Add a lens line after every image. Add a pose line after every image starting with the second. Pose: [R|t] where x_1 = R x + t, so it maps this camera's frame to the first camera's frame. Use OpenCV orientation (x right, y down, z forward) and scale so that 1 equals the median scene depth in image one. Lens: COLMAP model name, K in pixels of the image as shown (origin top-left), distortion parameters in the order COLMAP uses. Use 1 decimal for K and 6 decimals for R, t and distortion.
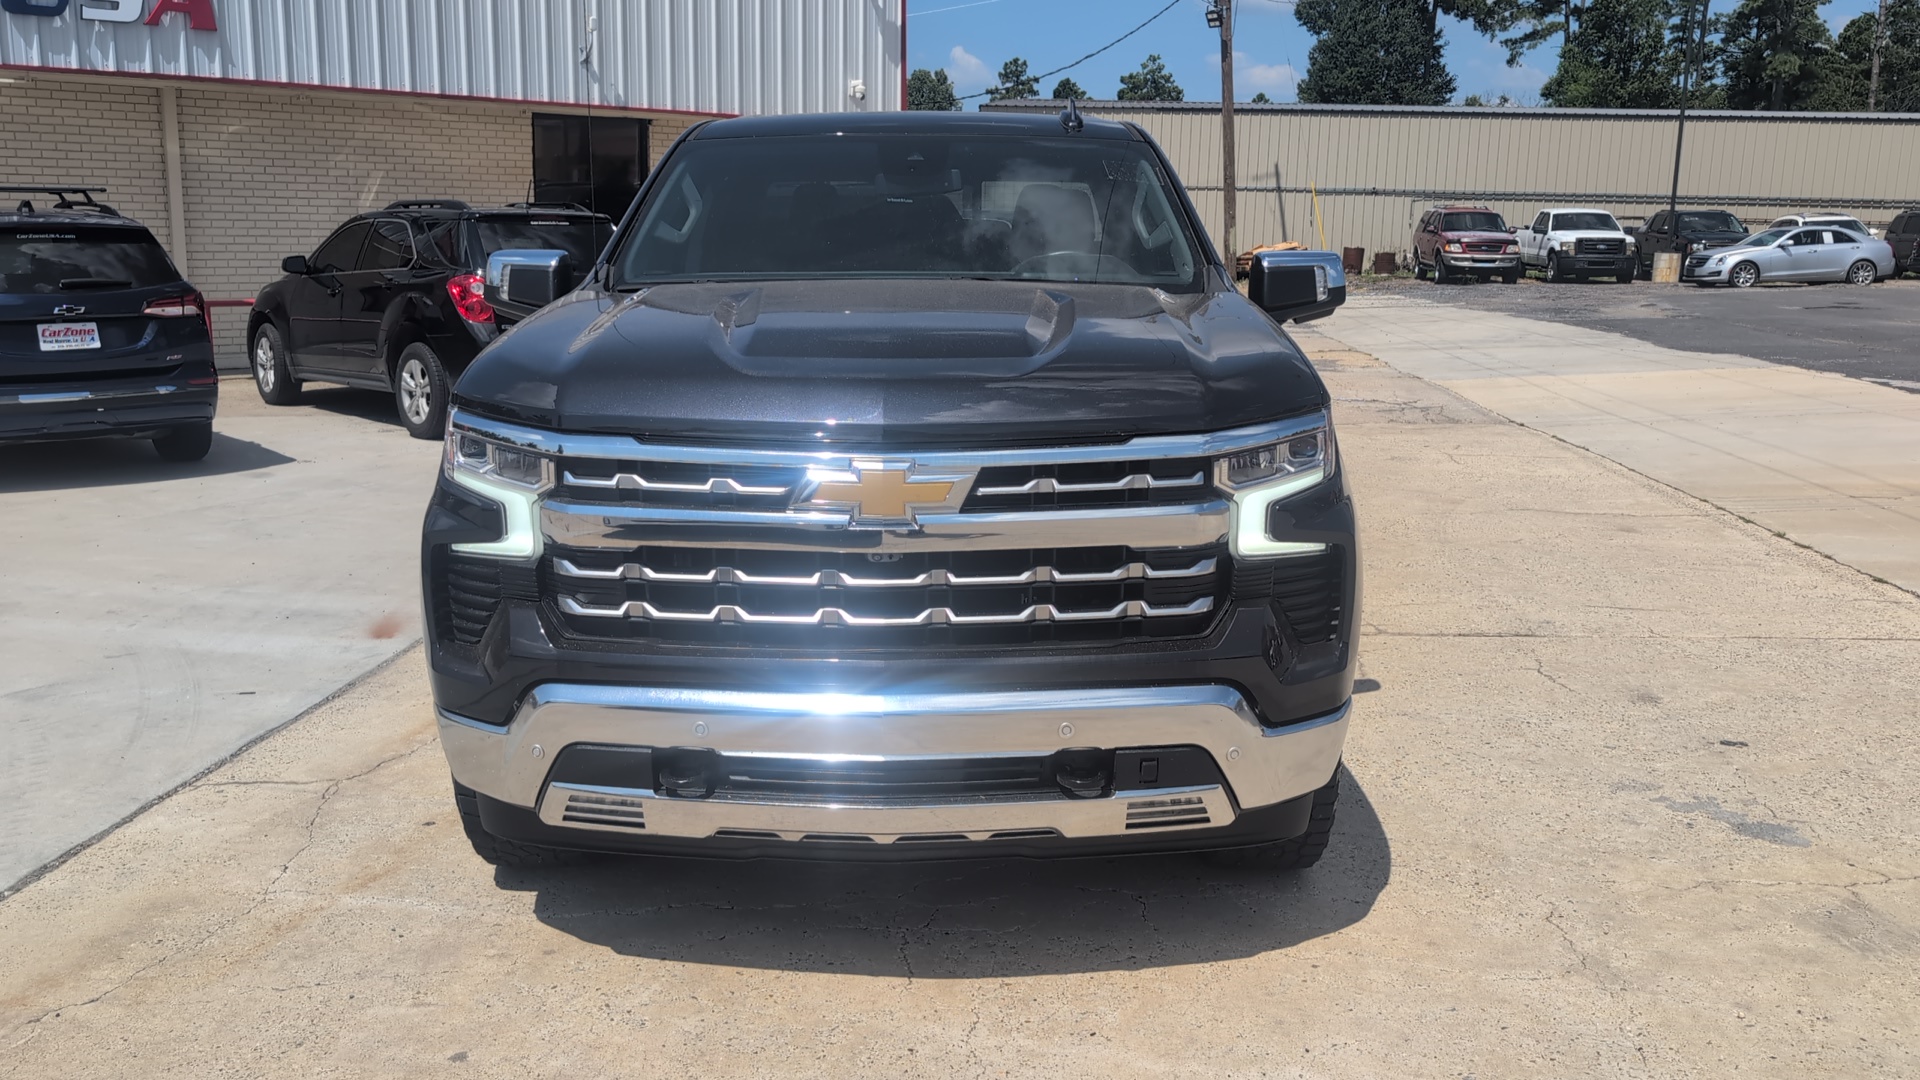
lens RADIAL K [[1616.0, 0, 980.5], [0, 1616.0, 519.2], [0, 0, 1]] dist [0.019038, -0.022820]
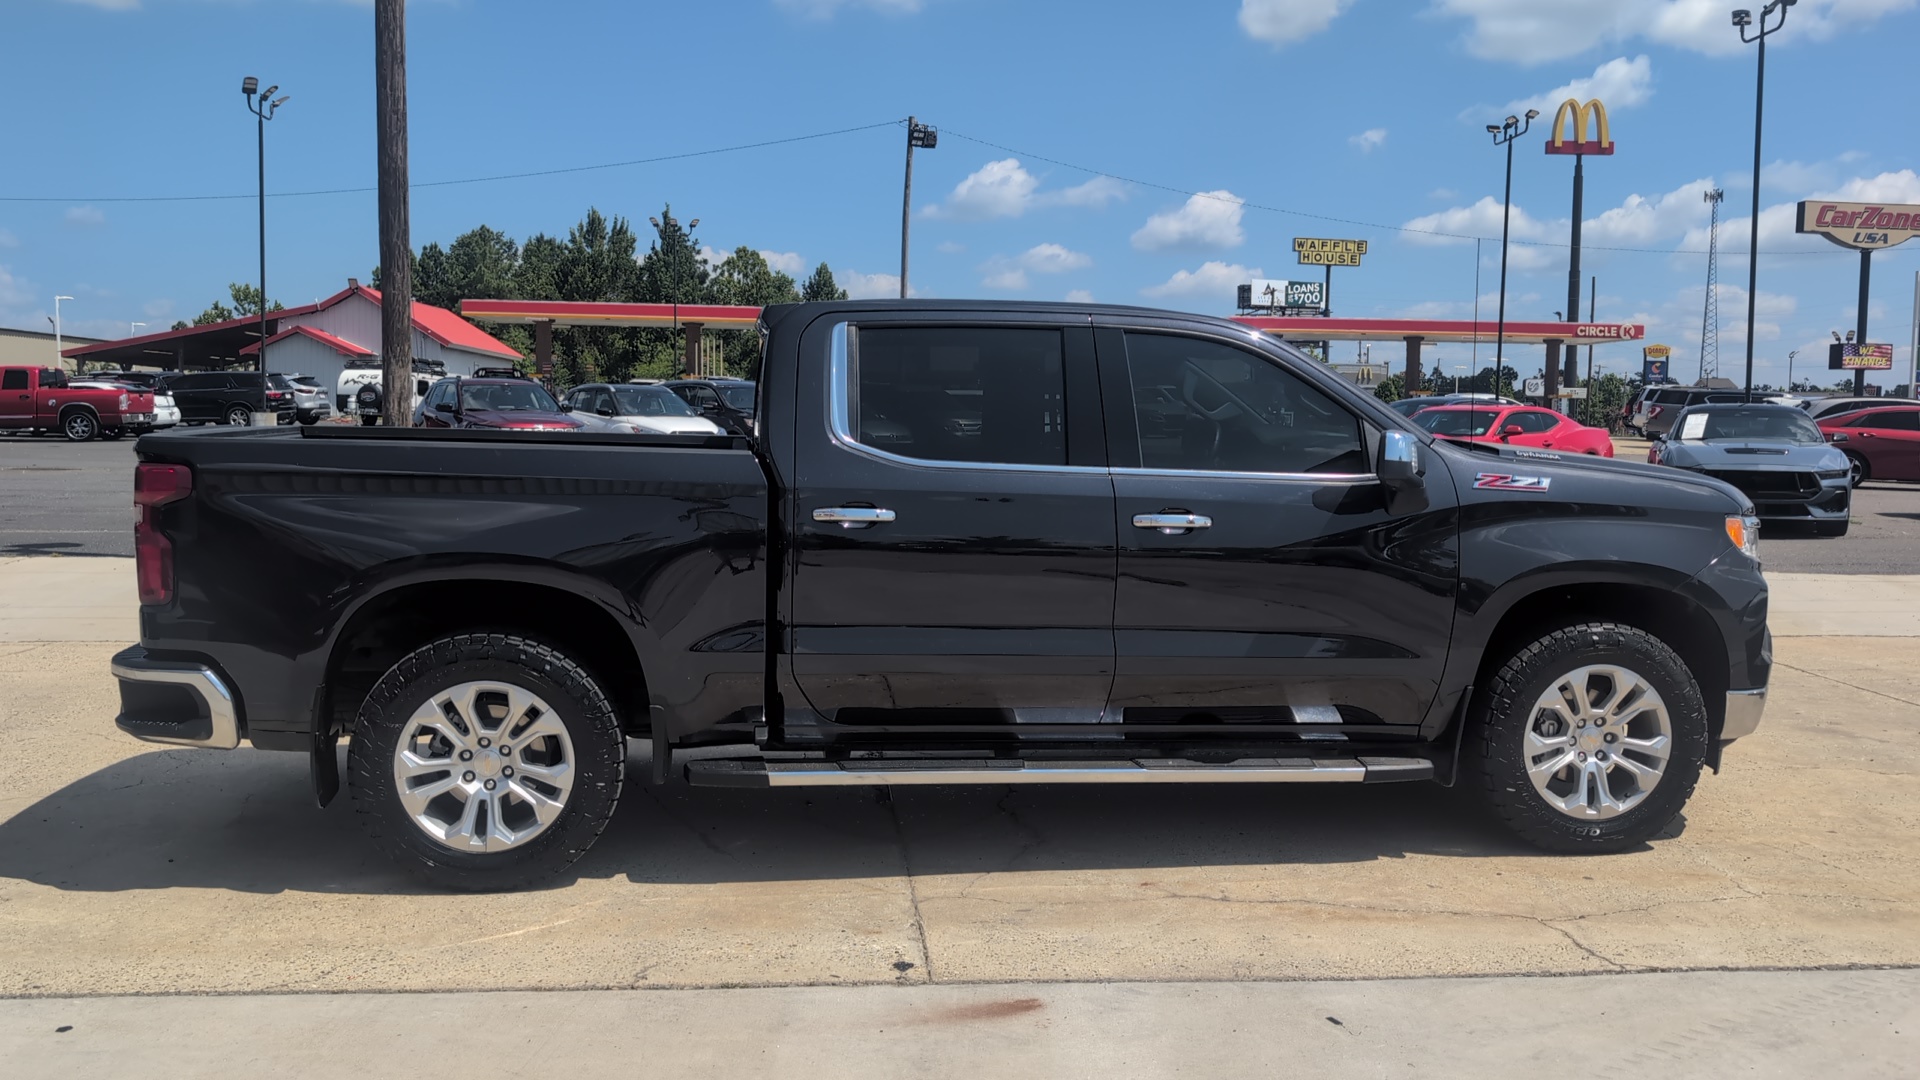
lens RADIAL K [[1616.0, 0, 967.4], [0, 1616.0, 543.2], [0, 0, 1]] dist [0.019038, -0.022820]
pose [[-0.134189, -0.092466, 0.986632, -0.358109], [0.166220, 0.979431, 0.114398, -0.070025], [-0.976916, 0.179349, -0.116059, 0.376297]]
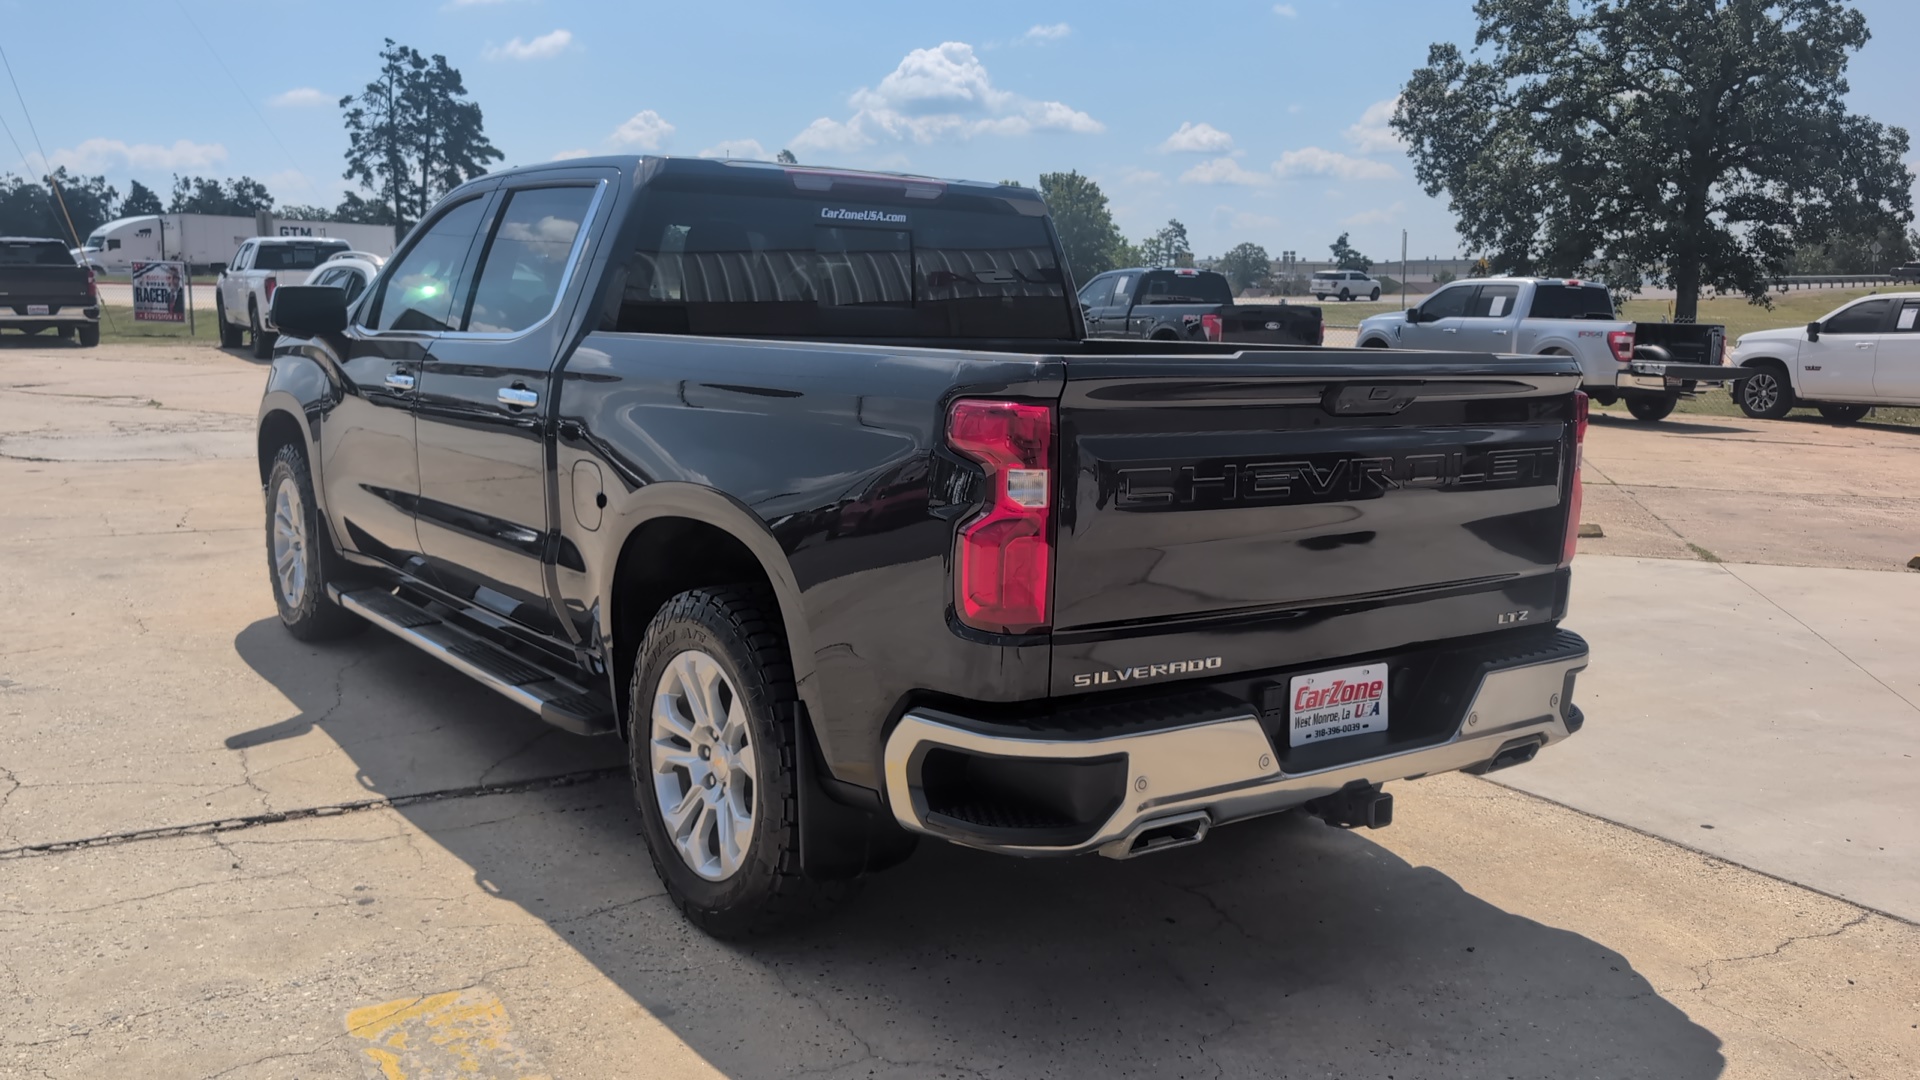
lens RADIAL K [[1616.0, 0, 968.9], [0, 1616.0, 547.5], [0, 0, 1]] dist [0.019038, -0.022820]
pose [[-0.808968, 0.063069, -0.584459, 0.138995], [-0.137391, 0.946408, 0.292295, -0.108401], [0.571571, 0.316757, -0.756949, 0.608746]]
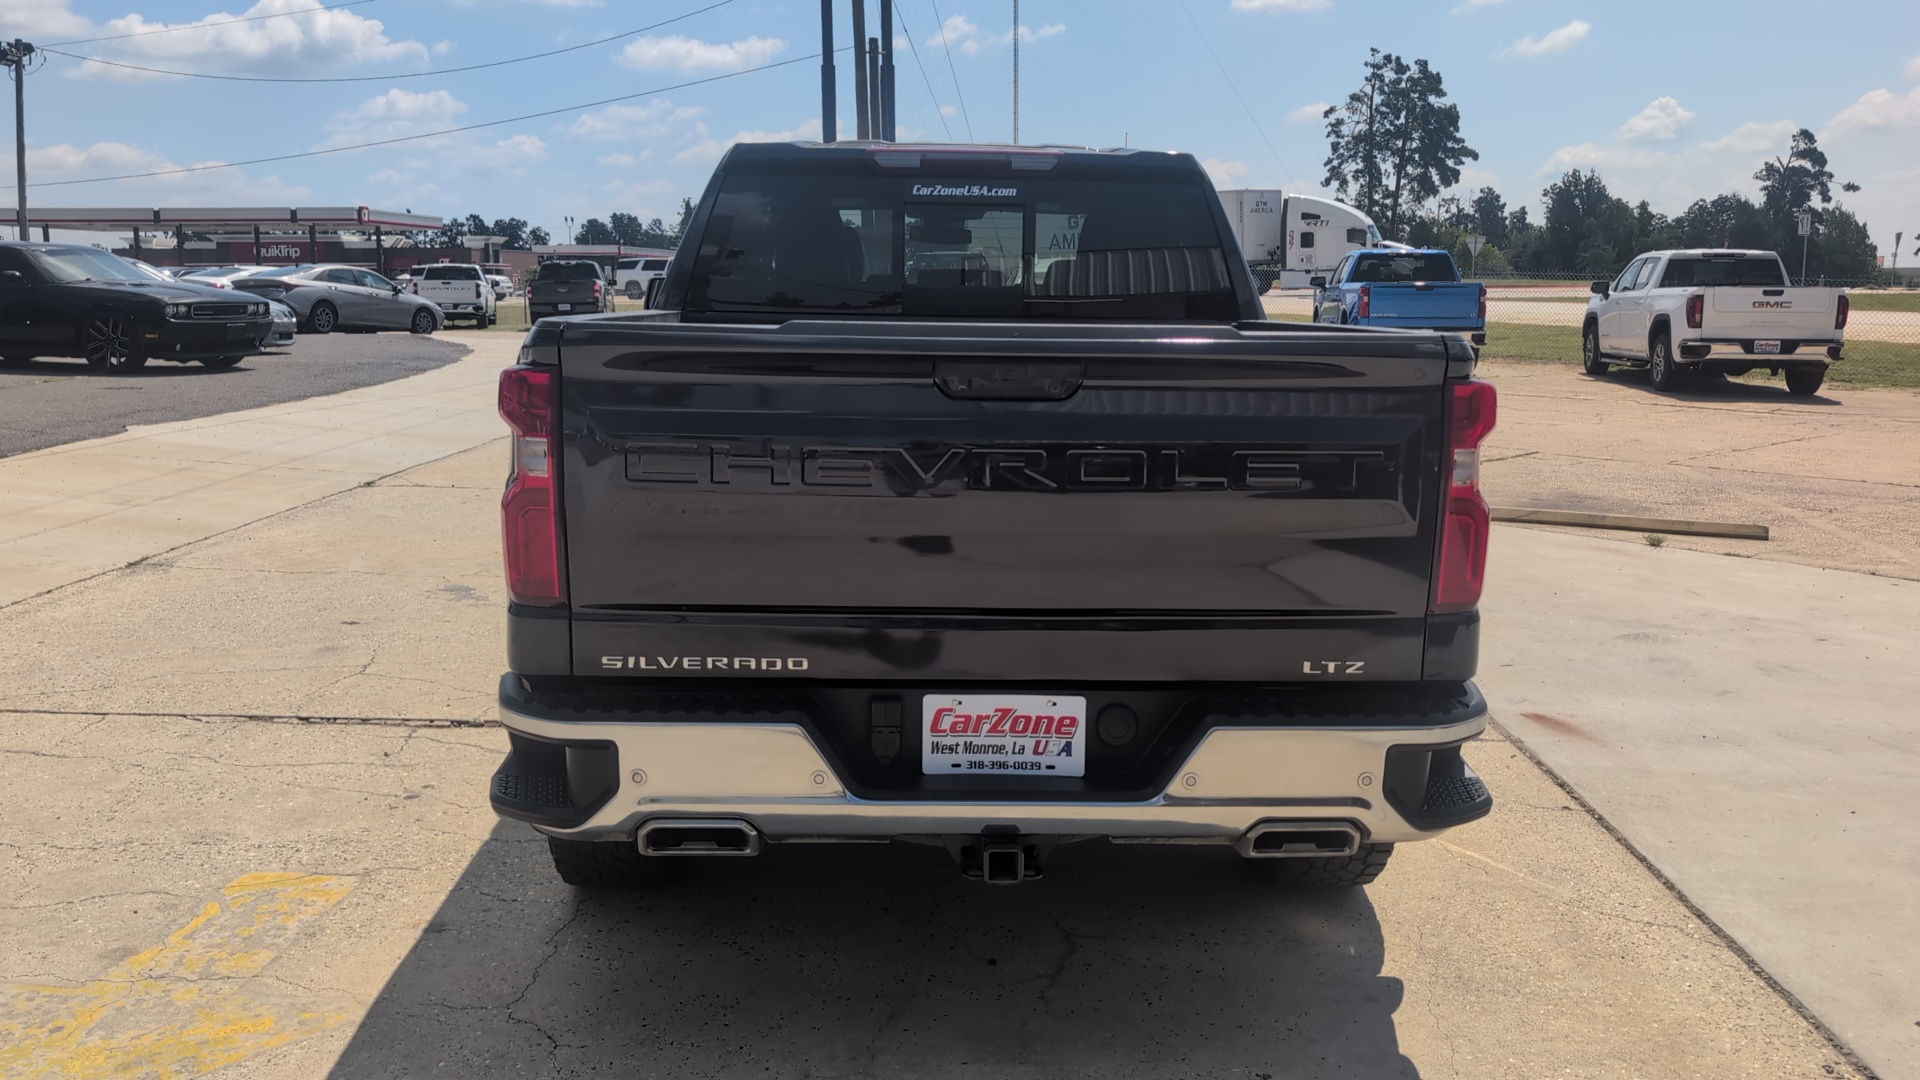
lens RADIAL K [[1616.0, 0, 969.1], [0, 1616.0, 543.2], [0, 0, 1]] dist [0.019038, -0.022820]
pose [[-0.998979, -0.012541, -0.043404, -0.001542], [-0.026497, 0.940765, 0.338023, -0.114562], [0.036594, 0.338828, -0.940137, 0.642874]]
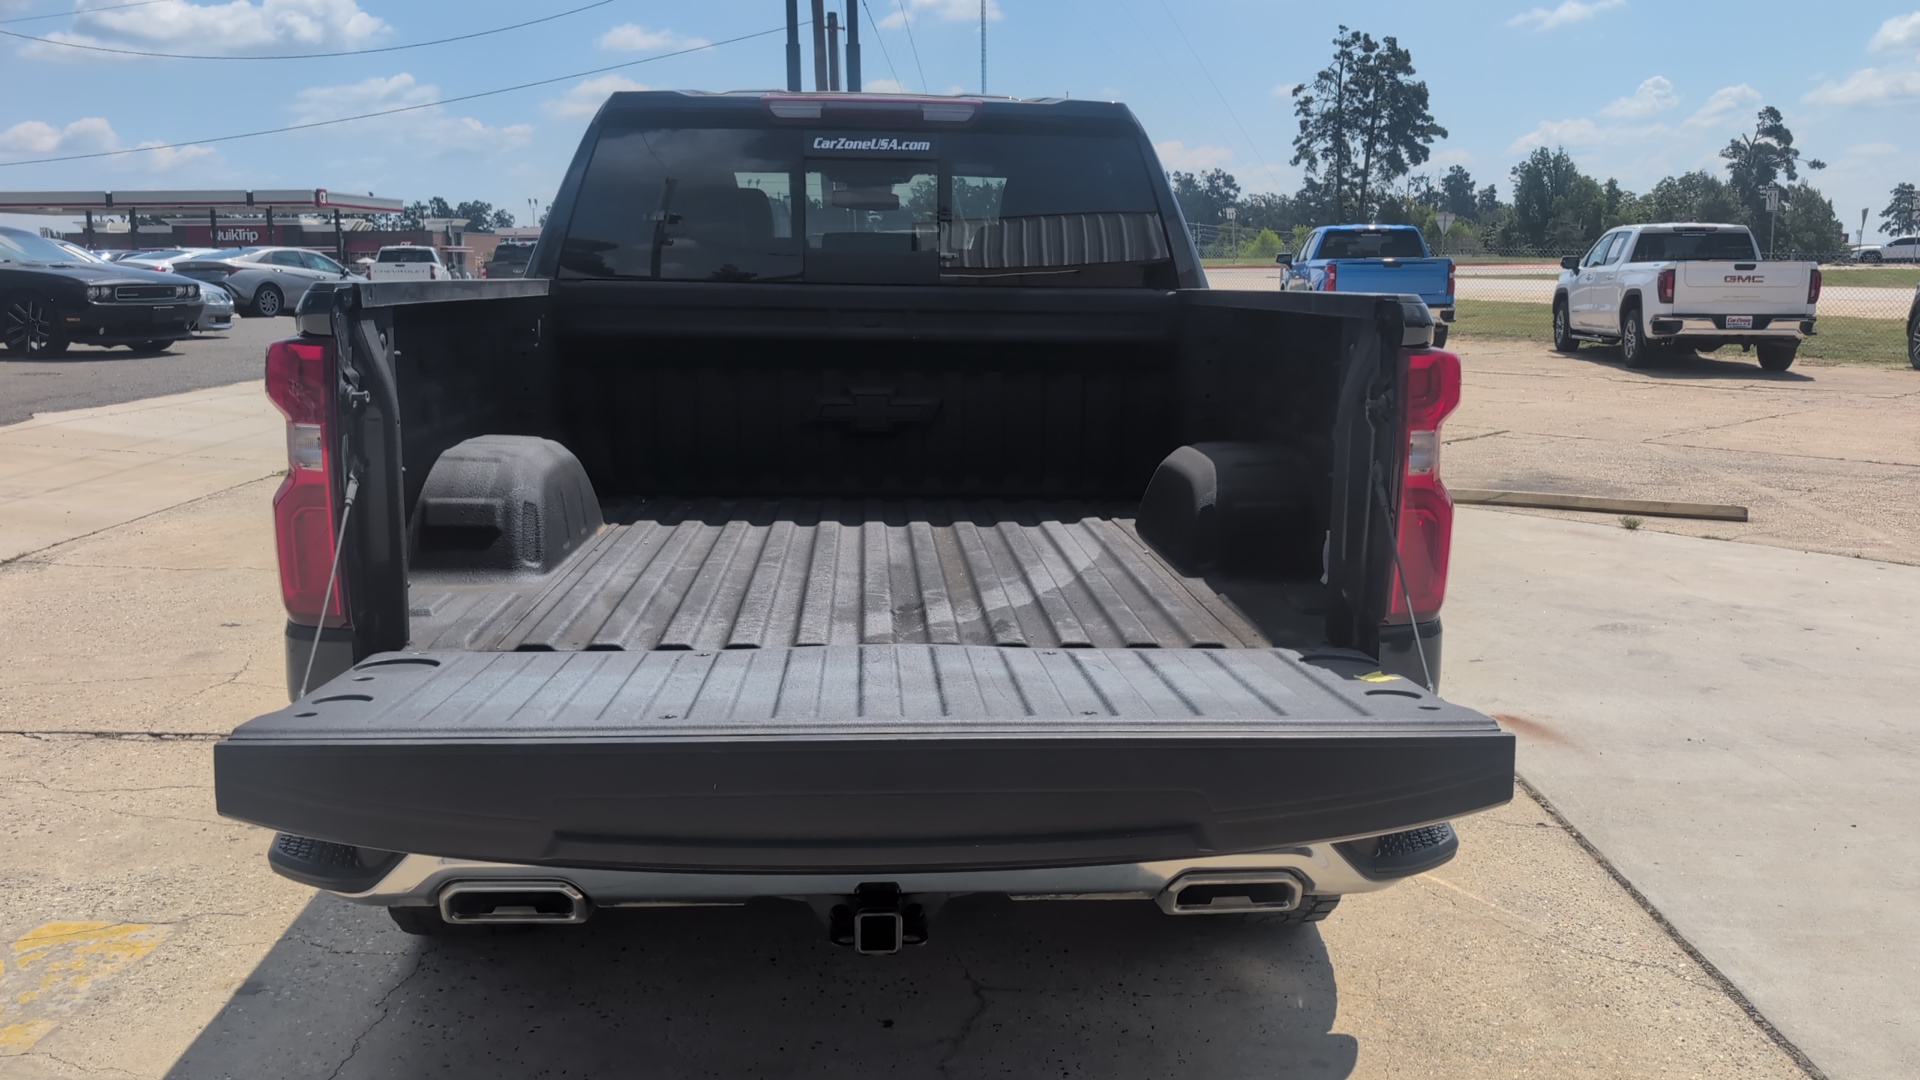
lens RADIAL K [[1616.0, 0, 968.0], [0, 1616.0, 552.3], [0, 0, 1]] dist [0.019038, -0.022820]
pose [[-0.998196, -0.004030, -0.059910, -0.011871], [-0.024973, 0.935222, 0.353179, -0.107300], [0.054606, 0.354038, -0.933635, 0.617146]]
